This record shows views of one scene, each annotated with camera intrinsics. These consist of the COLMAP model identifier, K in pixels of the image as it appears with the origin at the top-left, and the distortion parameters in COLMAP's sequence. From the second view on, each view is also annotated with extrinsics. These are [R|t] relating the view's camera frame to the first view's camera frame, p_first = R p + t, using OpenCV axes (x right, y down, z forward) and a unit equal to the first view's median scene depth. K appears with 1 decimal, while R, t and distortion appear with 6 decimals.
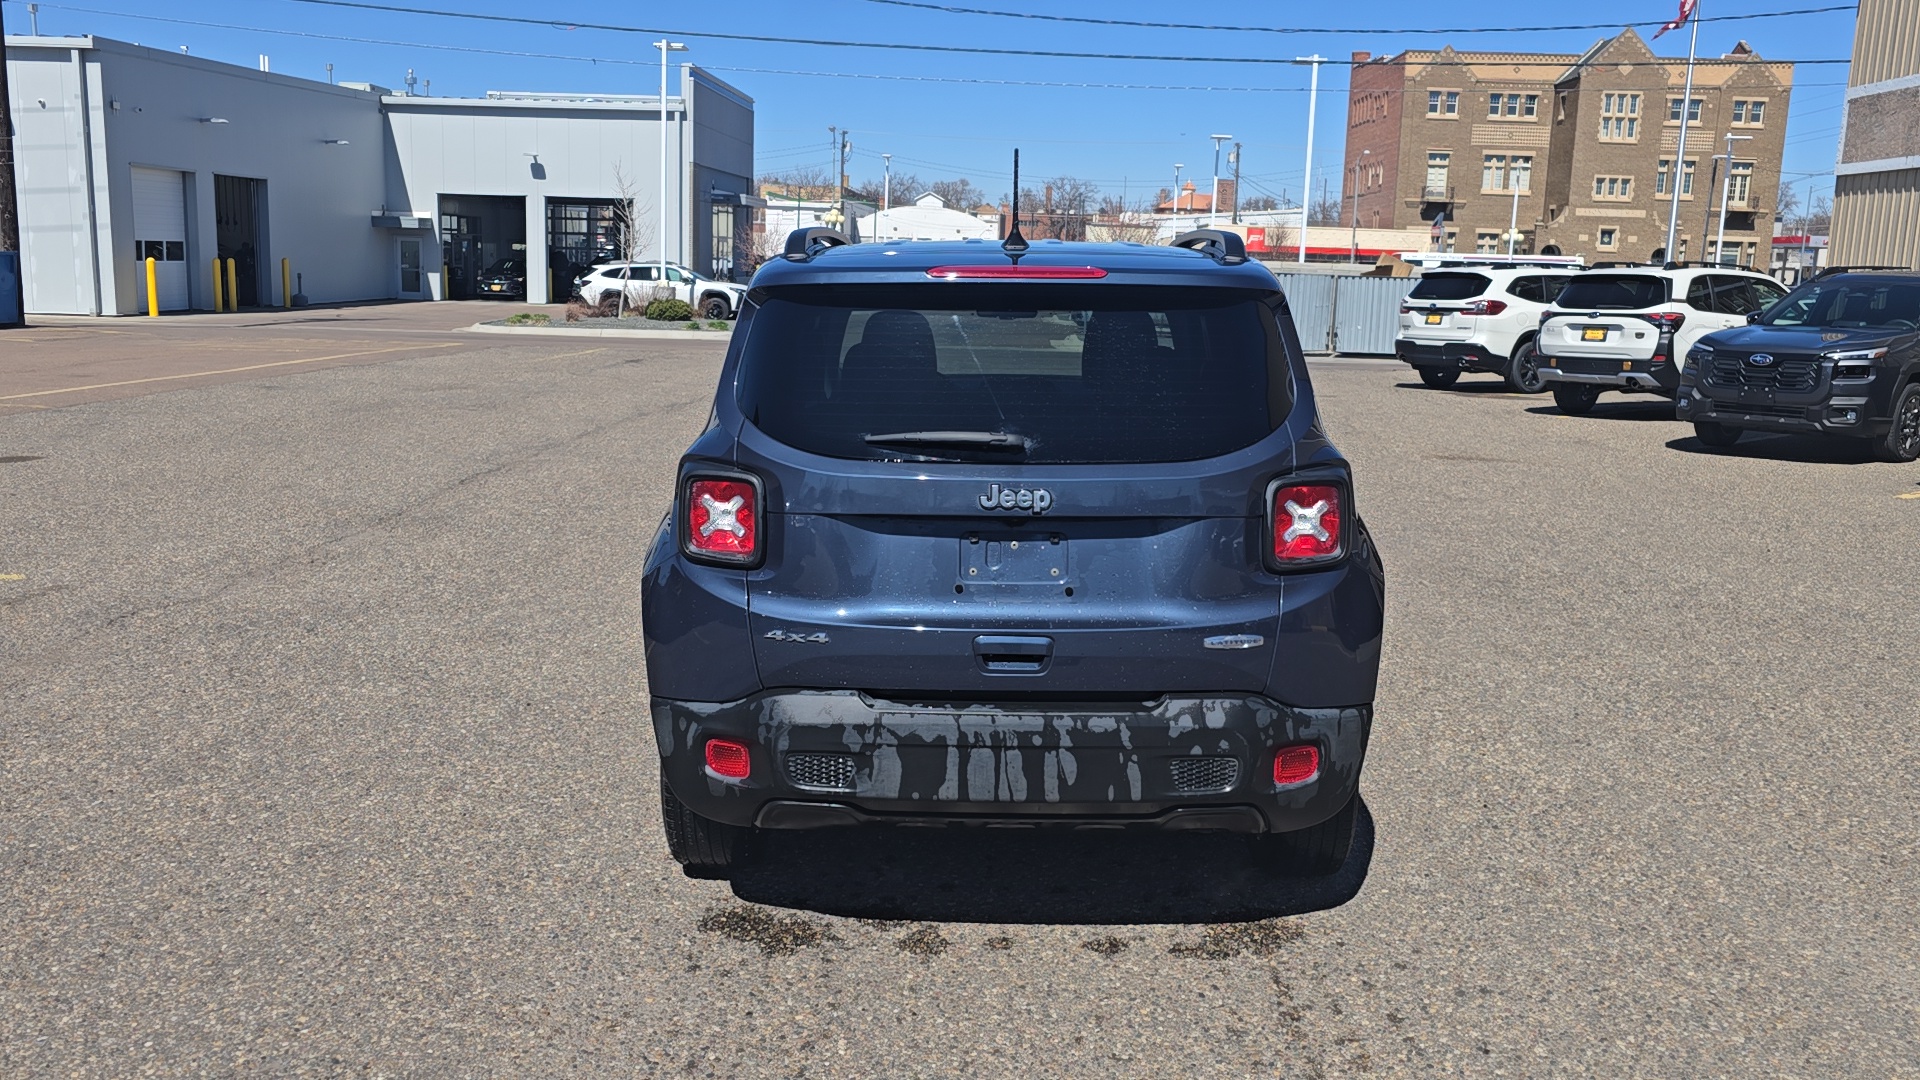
lens RADIAL K [[1604.3, 0, 972.7], [0, 1604.3, 537.9], [0, 0, 1]] dist [0.004055, 0.013022]
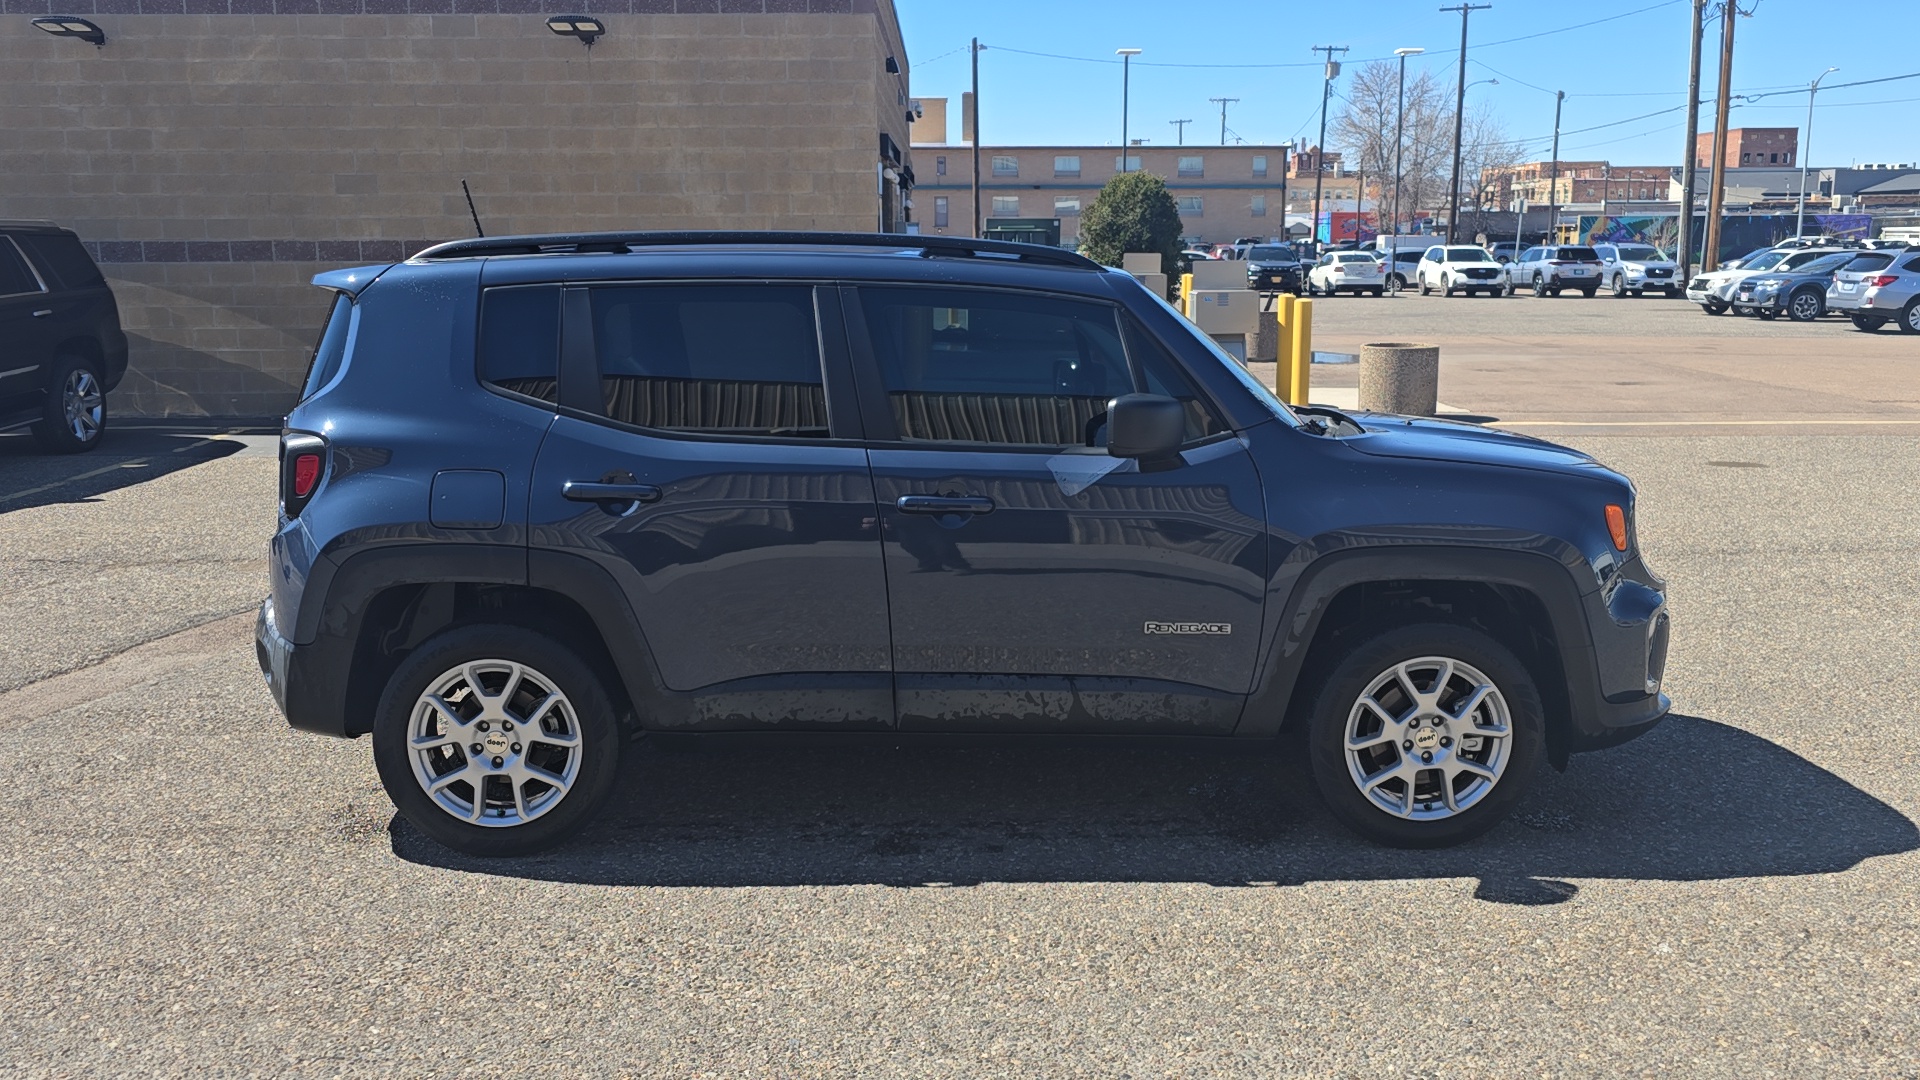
lens RADIAL K [[1604.3, 0, 964.3], [0, 1604.3, 545.6], [0, 0, 1]] dist [0.004055, 0.013022]
pose [[0.047528, 0.159961, -0.985979, 0.152826], [-0.171068, 0.973814, 0.149741, -0.024215], [0.984112, 0.161553, 0.073648, 0.150560]]
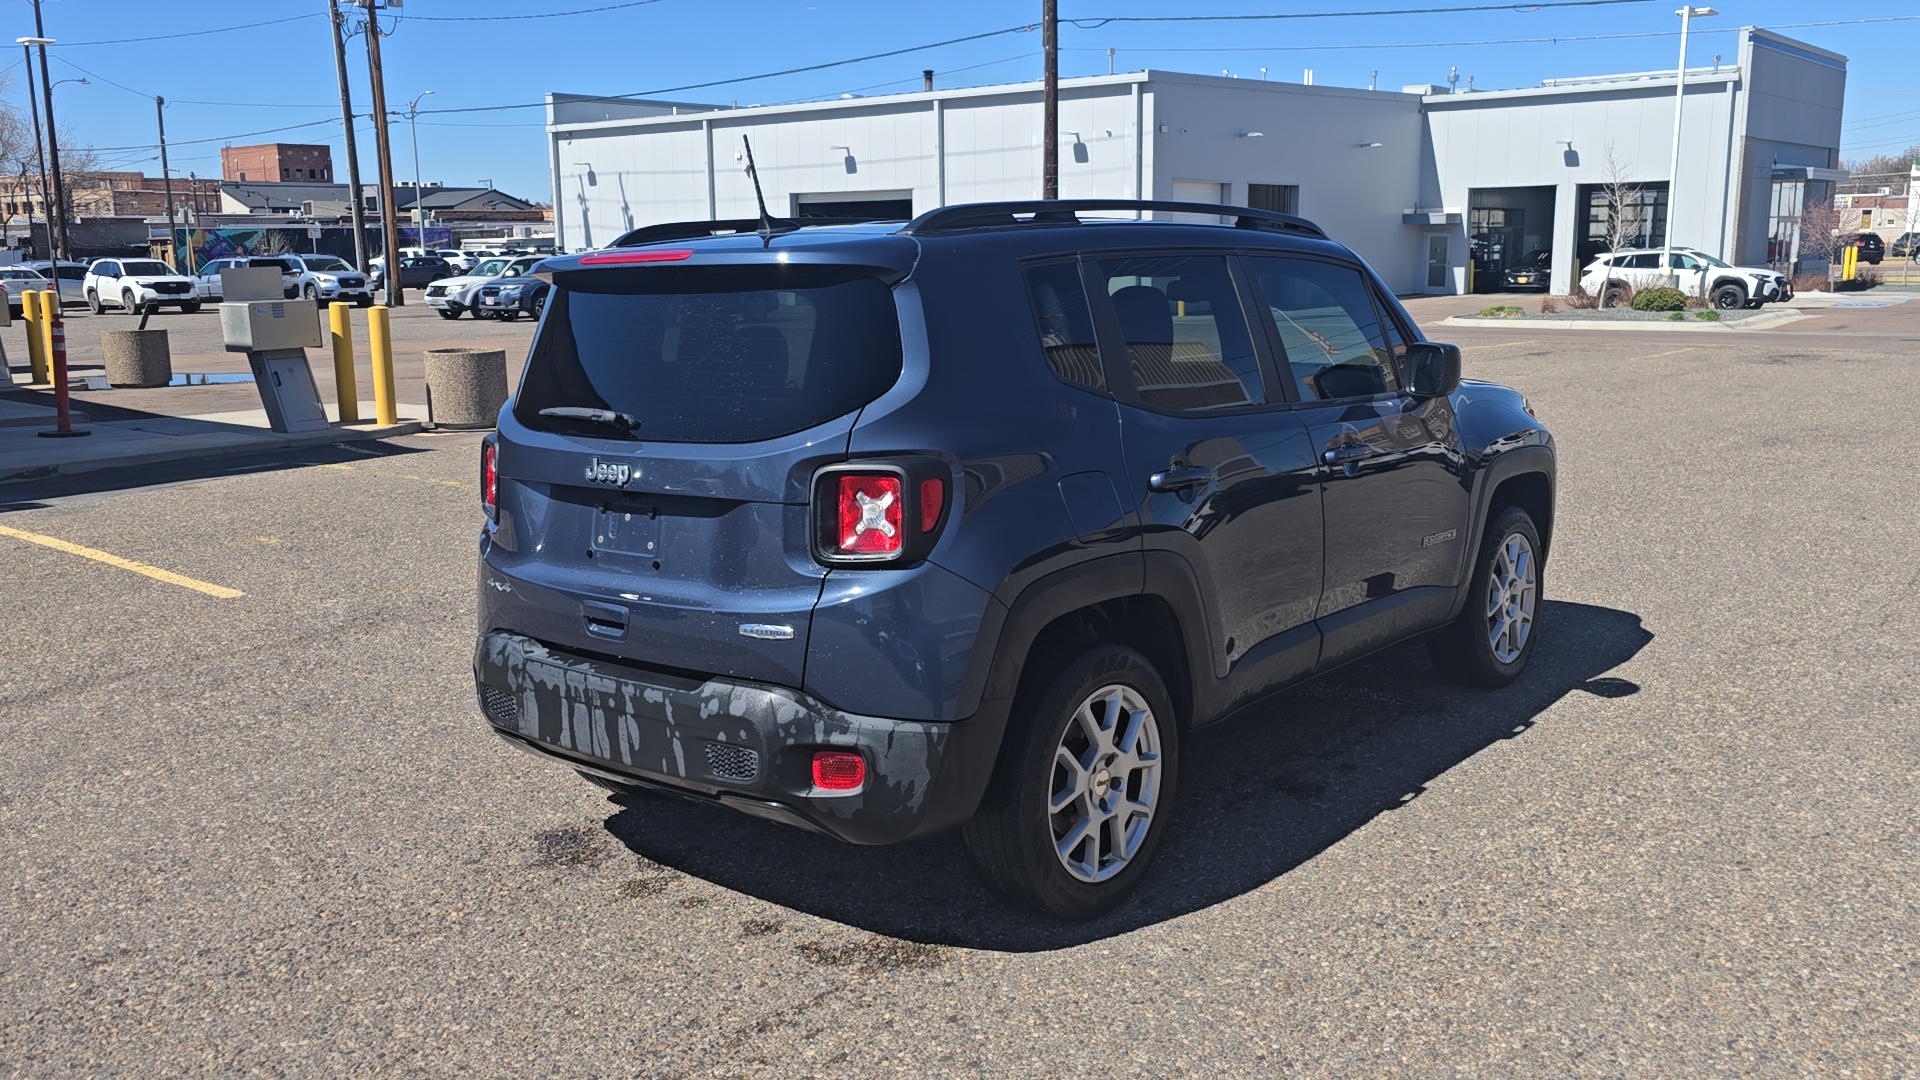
lens RADIAL K [[1604.3, 0, 986.0], [0, 1604.3, 541.3], [0, 0, 1]] dist [0.004055, 0.013022]
pose [[0.784948, 0.075178, -0.614983, 0.088481], [-0.071855, 0.996959, 0.030158, -0.002889], [0.615380, 0.020517, 0.787963, 0.032833]]
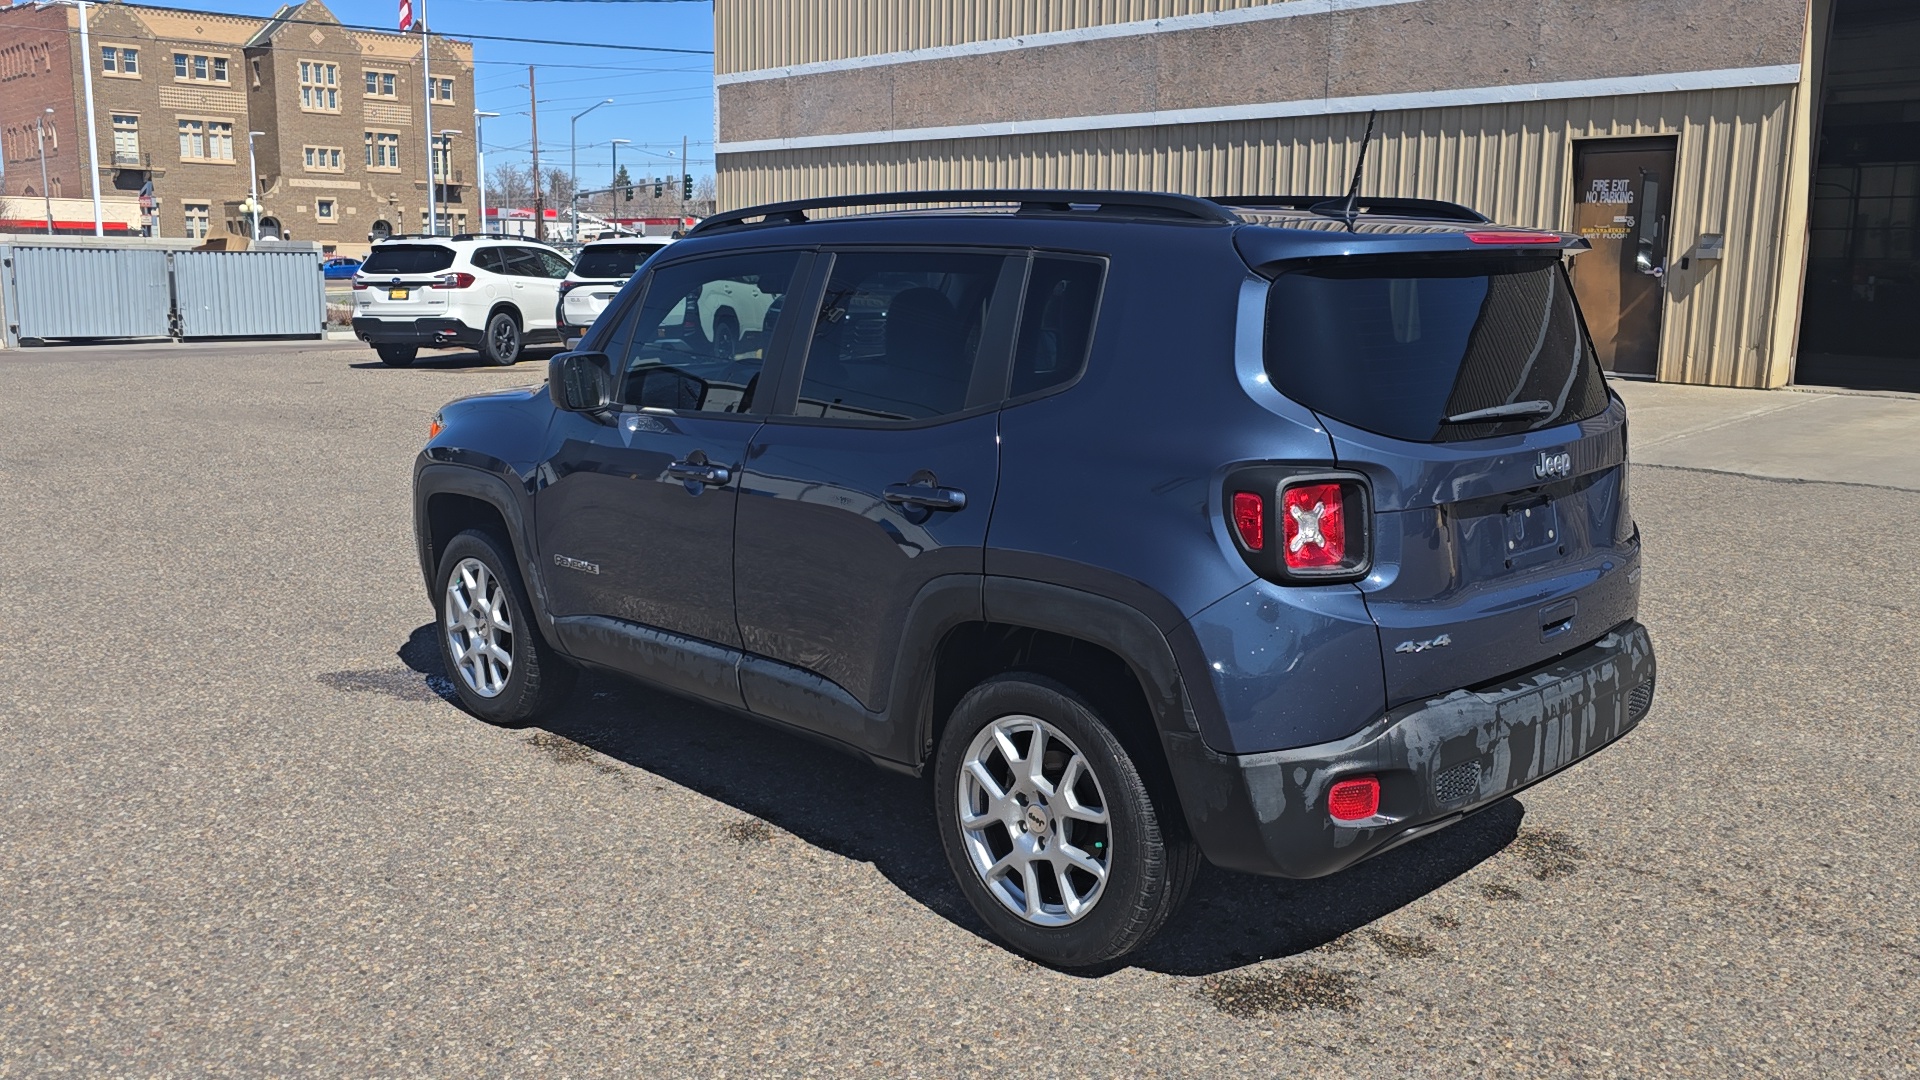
lens RADIAL K [[1604.3, 0, 968.4], [0, 1604.3, 543.5], [0, 0, 1]] dist [0.004055, 0.013022]
pose [[0.710656, -0.143049, 0.688844, -0.093612], [0.129133, 0.988998, 0.072158, -0.009587], [-0.691587, 0.037673, 0.721310, 0.054188]]
